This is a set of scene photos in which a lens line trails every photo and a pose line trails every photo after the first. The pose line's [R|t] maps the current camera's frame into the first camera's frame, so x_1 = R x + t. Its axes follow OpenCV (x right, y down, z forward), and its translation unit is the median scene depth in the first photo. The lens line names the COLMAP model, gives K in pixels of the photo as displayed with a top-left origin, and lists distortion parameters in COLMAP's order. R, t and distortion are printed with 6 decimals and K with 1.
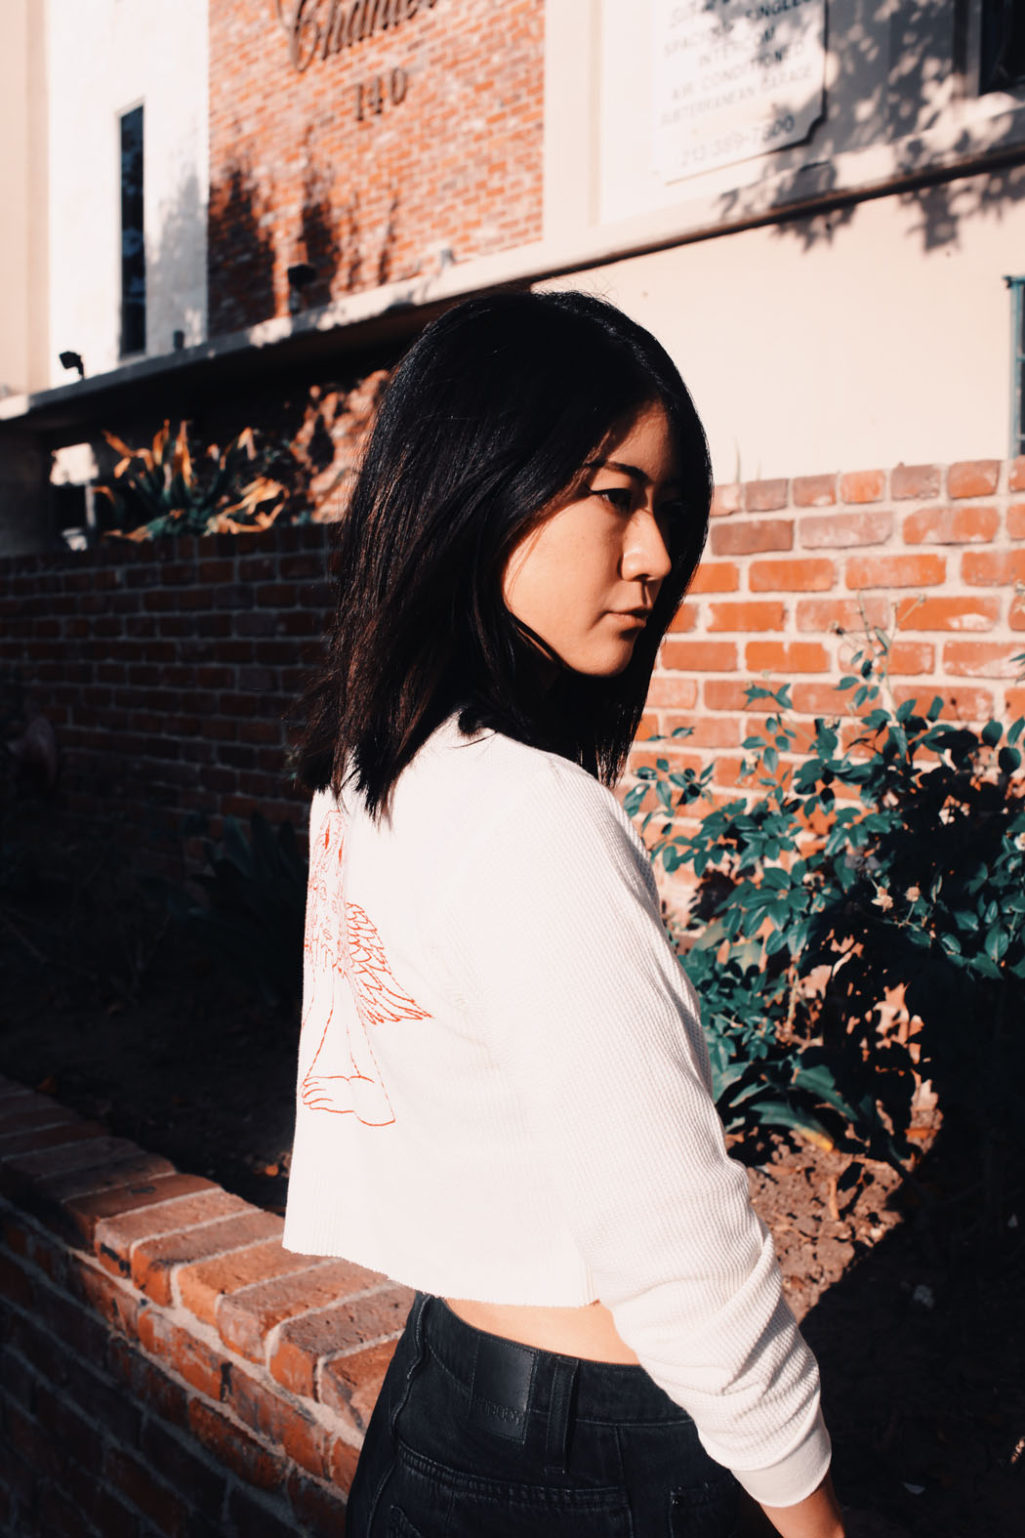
lens RADIAL K [[1534.5, 0, 510.0], [0, 1534.5, 771.1], [0, 0, 1]] dist [-0.042051, 0.000000]
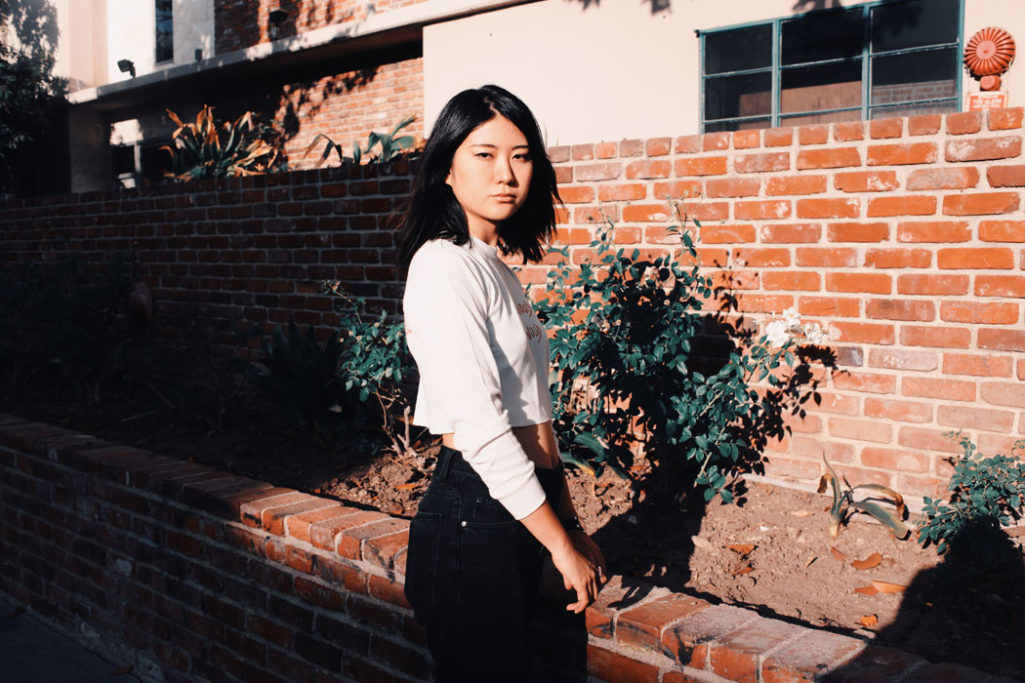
lens RADIAL K [[1022.7, 0, 513.9], [0, 1022.7, 338.5], [0, 0, 1]] dist [-0.042051, 0.000000]
pose [[0.993771, -0.014879, 0.110442, -0.037569], [0.014677, 0.999889, 0.002646, 0.051488], [-0.110469, -0.001009, 0.993879, -0.294809]]
